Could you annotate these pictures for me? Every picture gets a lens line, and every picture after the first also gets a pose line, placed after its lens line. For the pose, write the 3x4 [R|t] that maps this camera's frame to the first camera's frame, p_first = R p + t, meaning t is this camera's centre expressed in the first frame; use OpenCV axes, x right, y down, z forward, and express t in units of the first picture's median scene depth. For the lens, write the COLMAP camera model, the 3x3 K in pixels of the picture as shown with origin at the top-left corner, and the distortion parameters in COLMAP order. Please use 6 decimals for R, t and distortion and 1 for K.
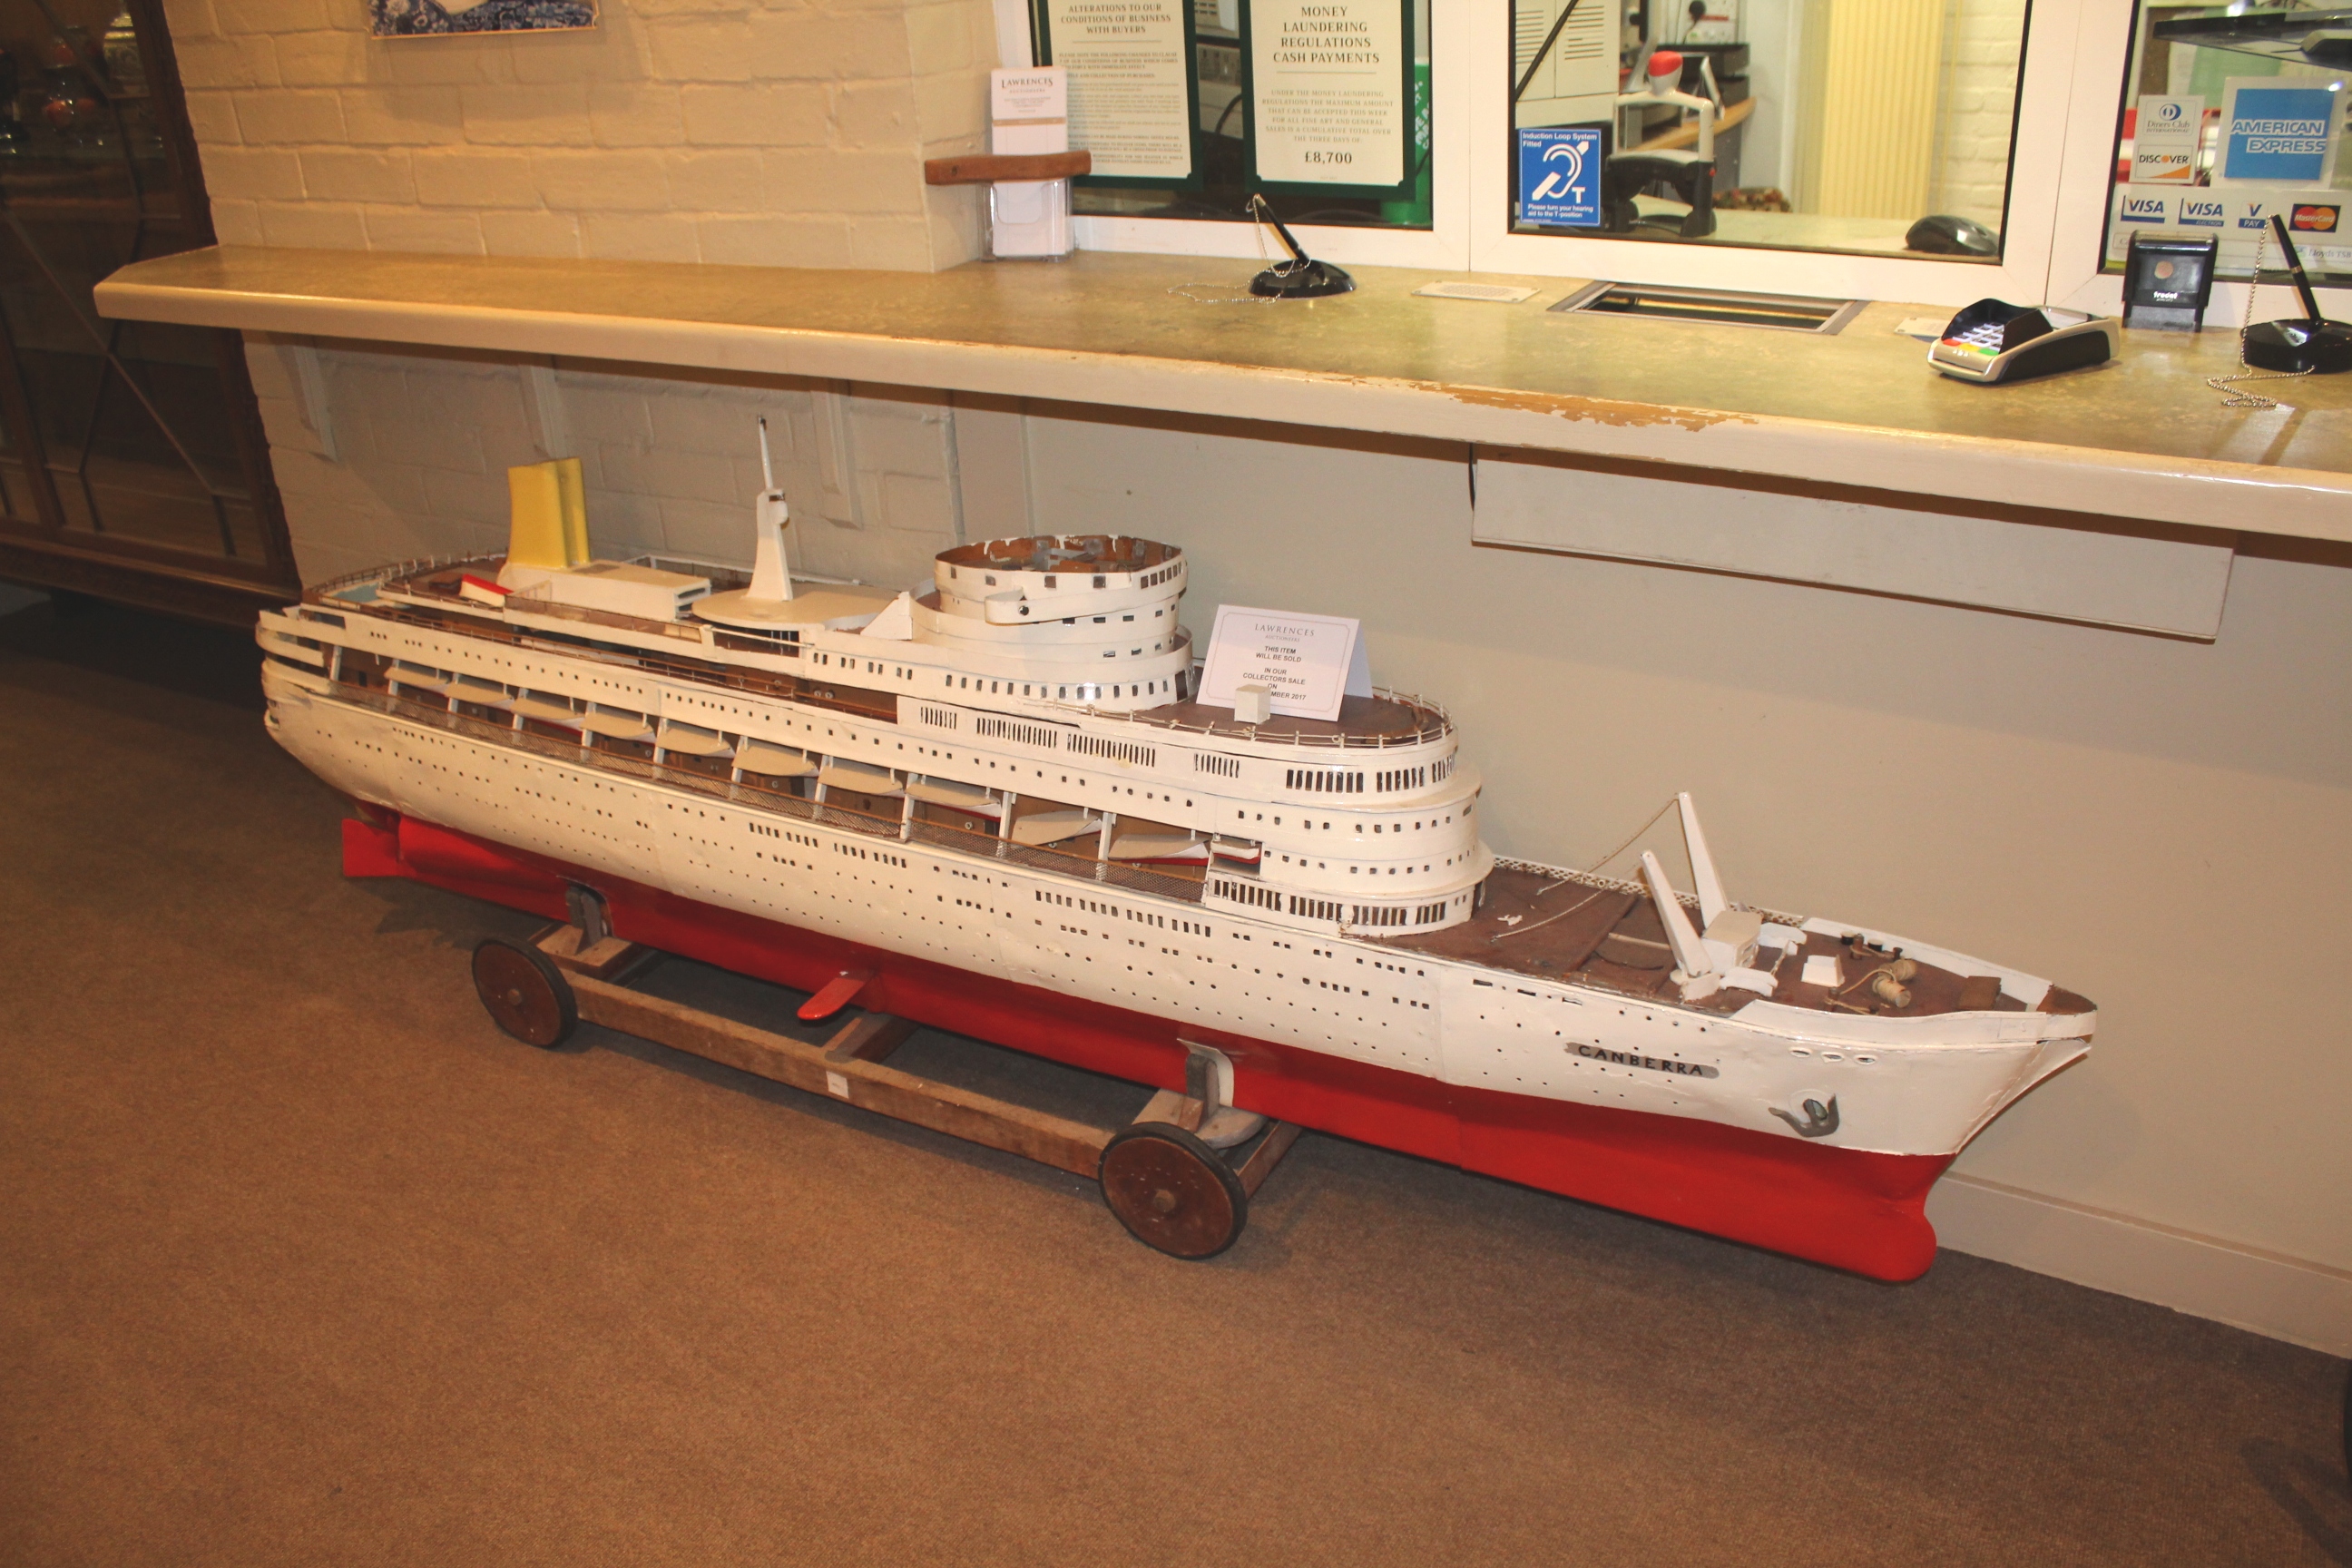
lens RADIAL K [[1957.2, 0, 1176.0], [0, 1957.2, 784.0], [0, 0, 1]] dist [-0.175265, 0.160573]
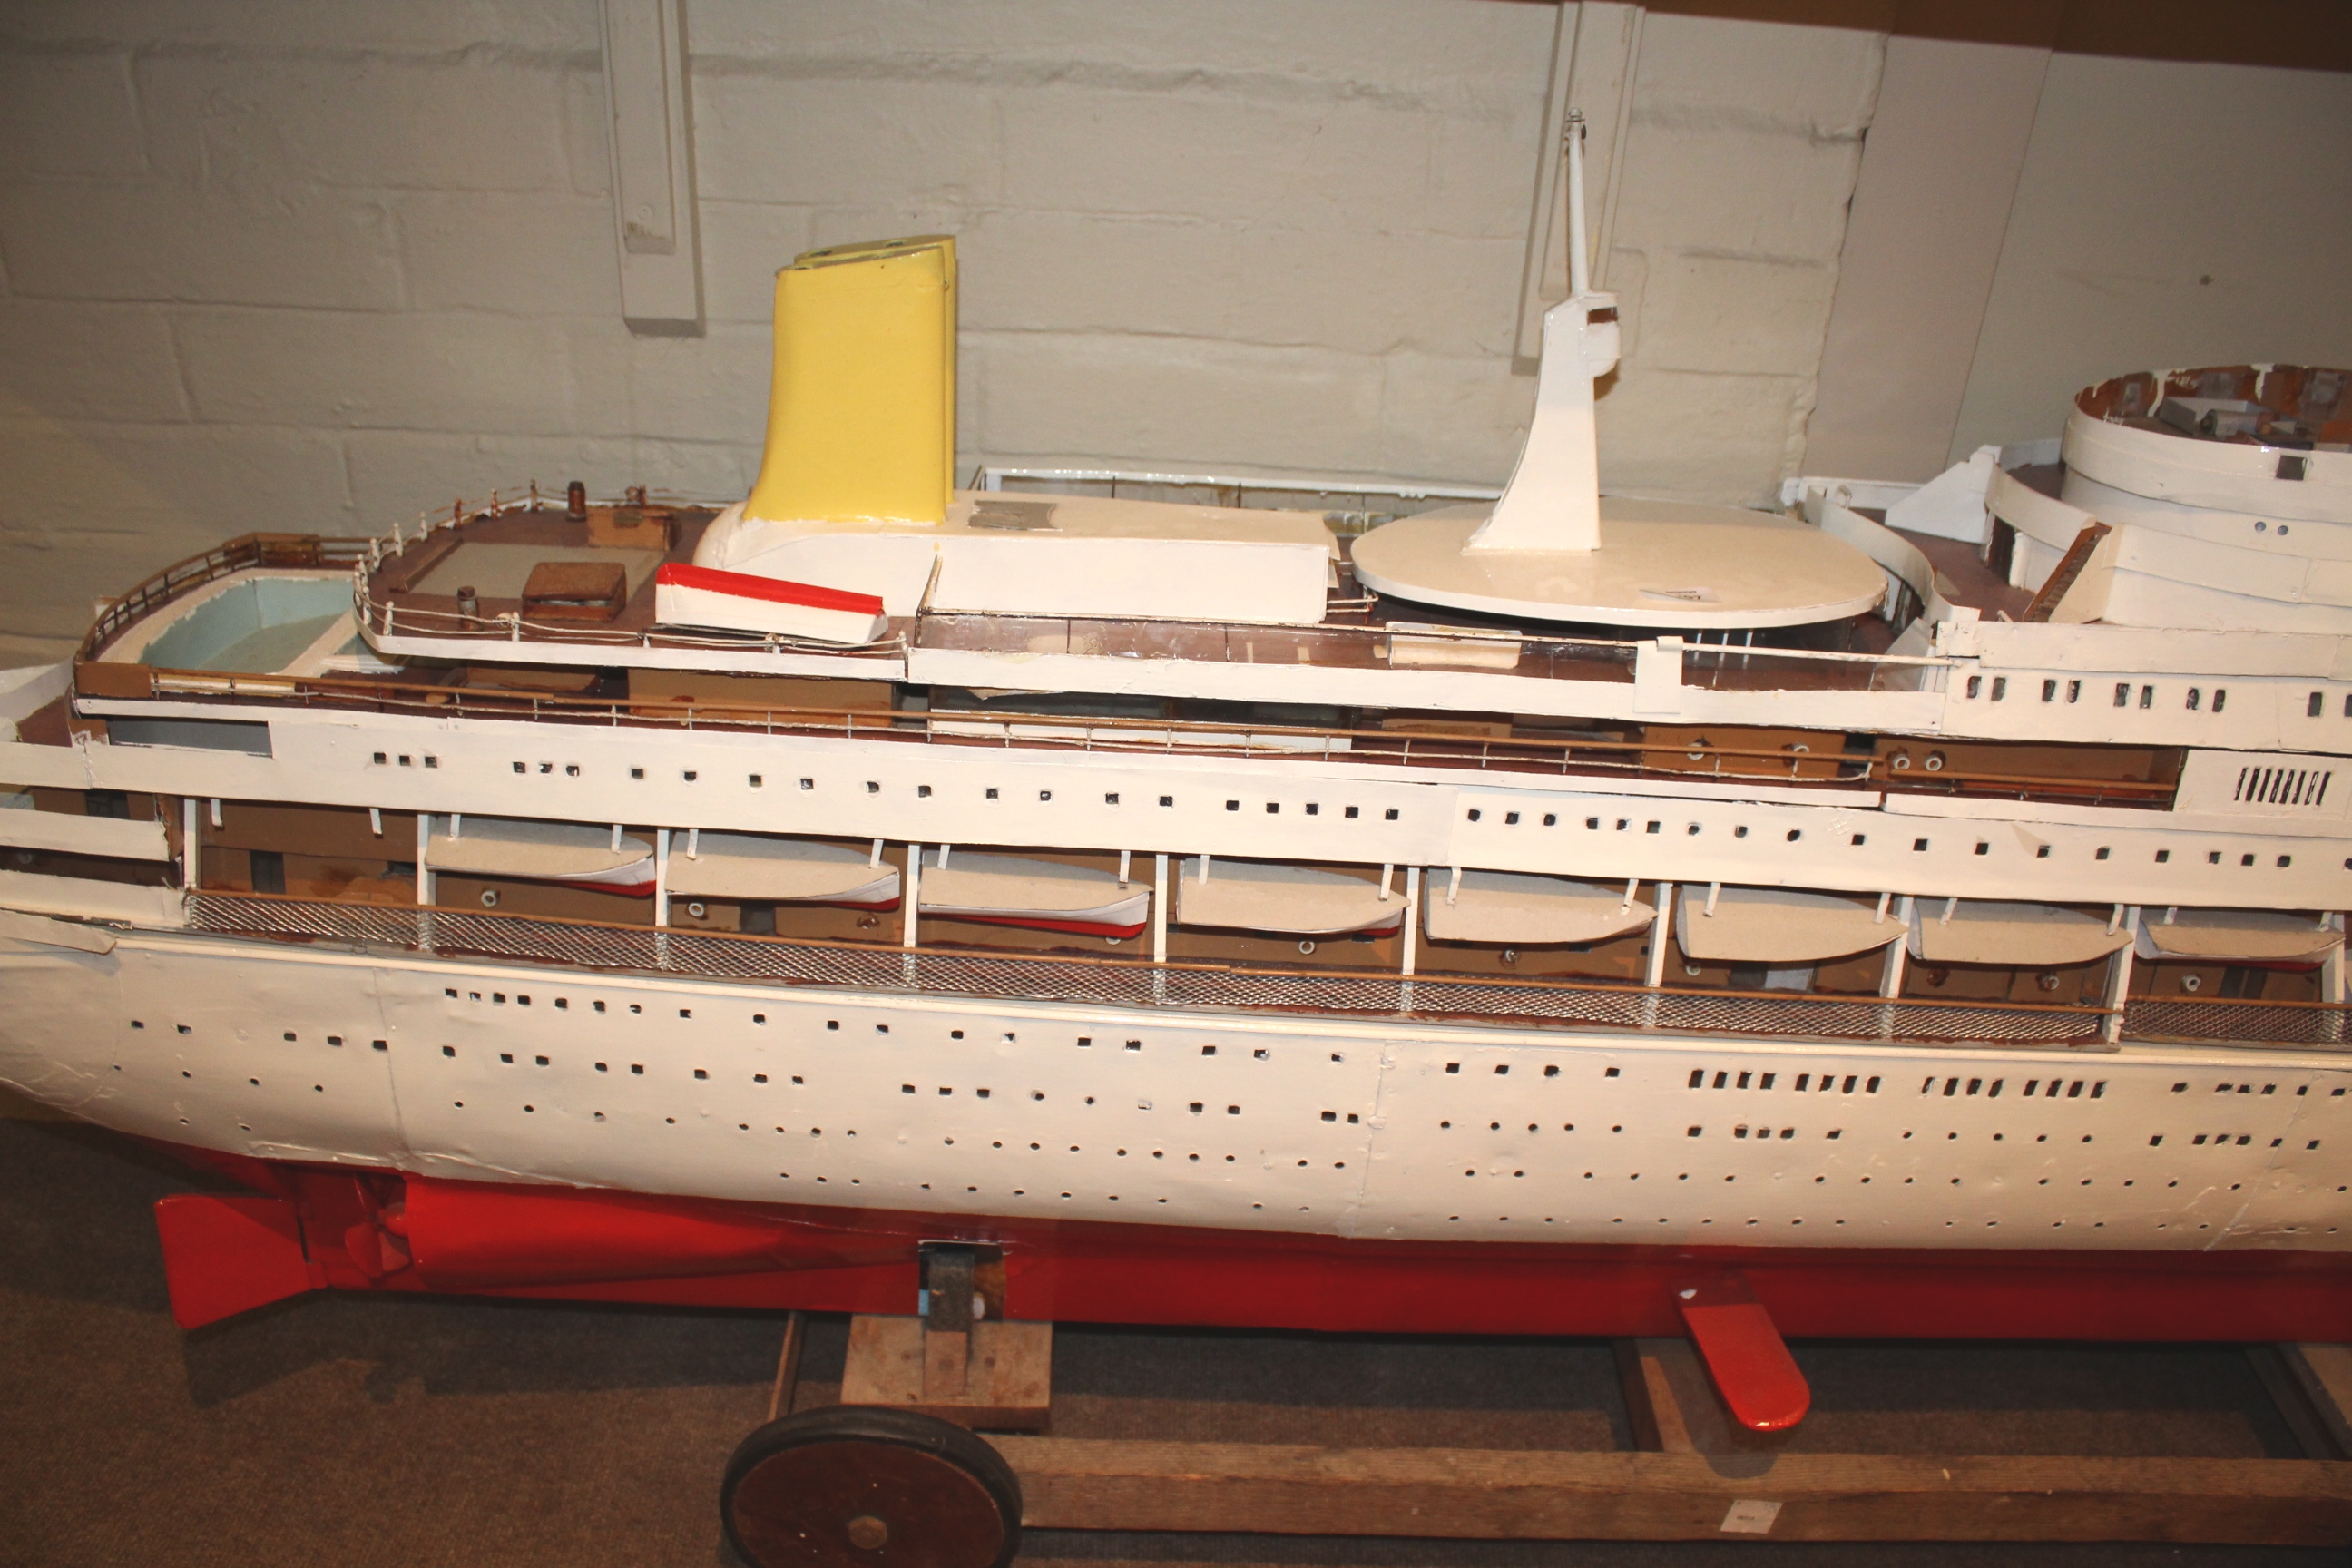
lens RADIAL K [[1957.2, 0, 1176.0], [0, 1957.2, 784.0], [0, 0, 1]] dist [-0.175265, 0.160573]
pose [[0.872062, -0.169121, 0.459245, -0.503230], [0.122998, 0.984012, 0.128809, -0.112411], [-0.473687, -0.055843, 0.878921, 0.666895]]
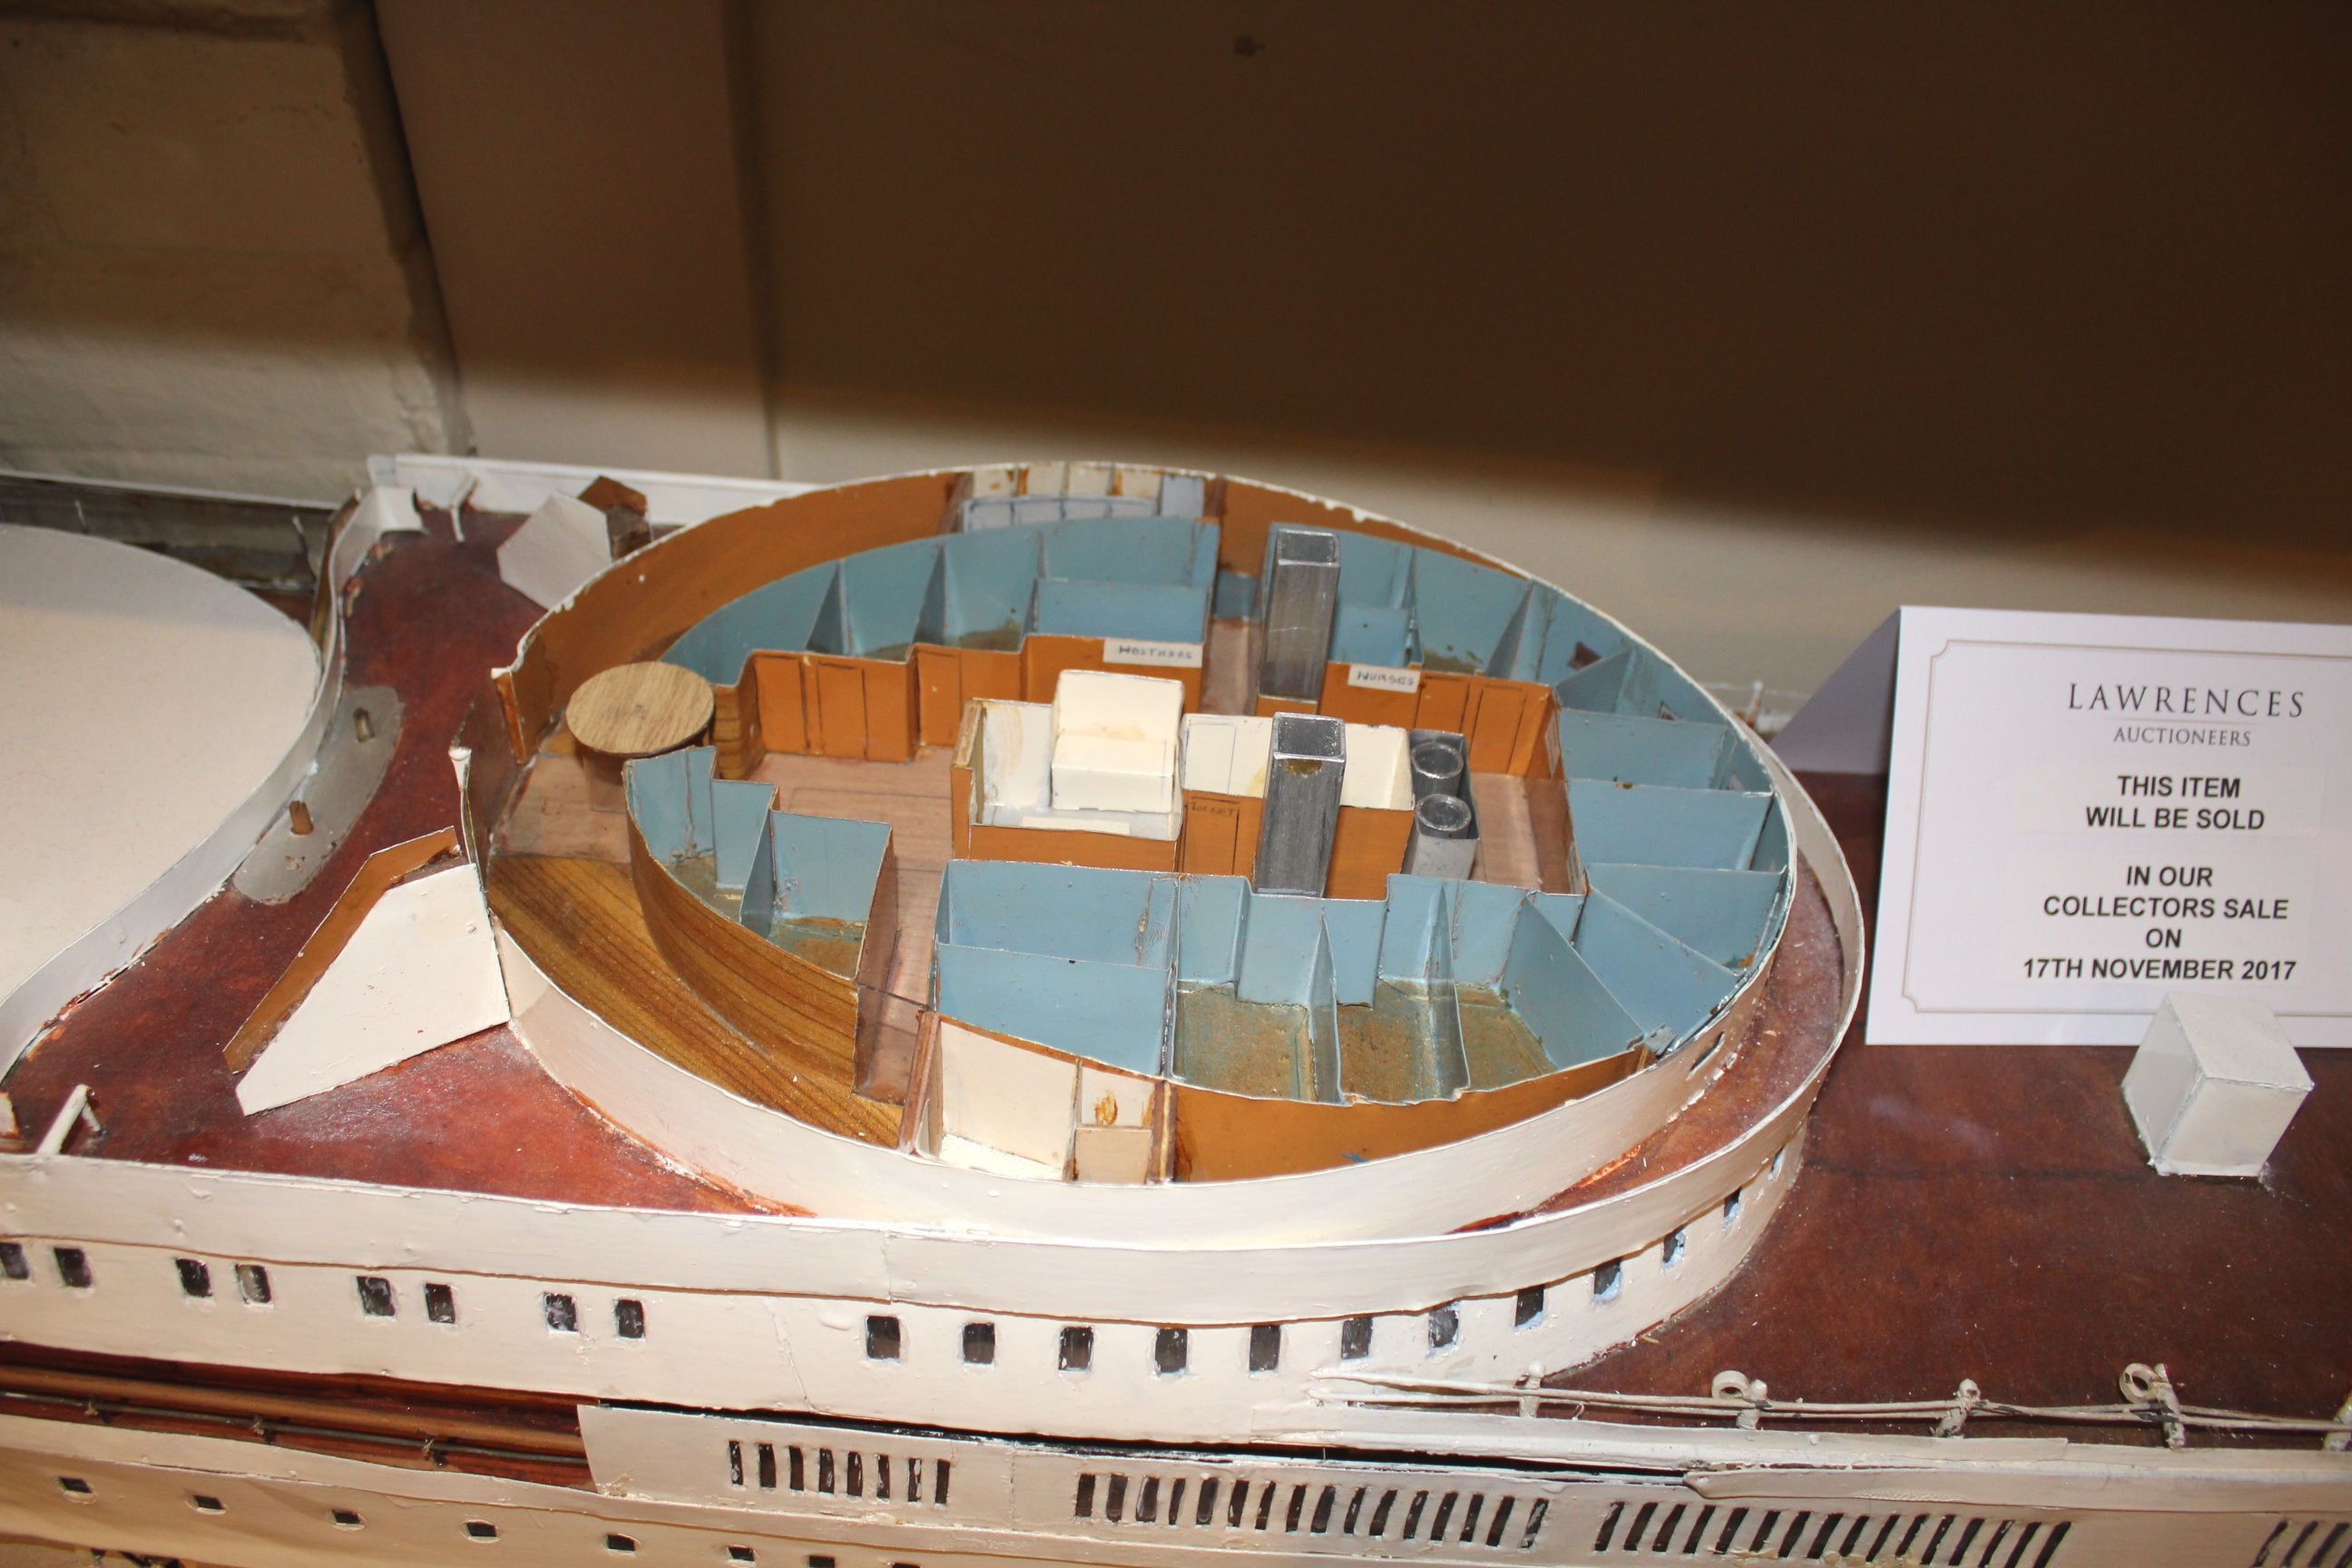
lens RADIAL K [[1957.2, 0, 1176.0], [0, 1957.2, 784.0], [0, 0, 1]] dist [-0.175265, 0.160573]
pose [[0.890499, -0.247079, 0.382053, -0.134393], [0.083998, 0.914546, 0.395664, -0.155469], [-0.447165, -0.320247, 0.835156, 0.768375]]
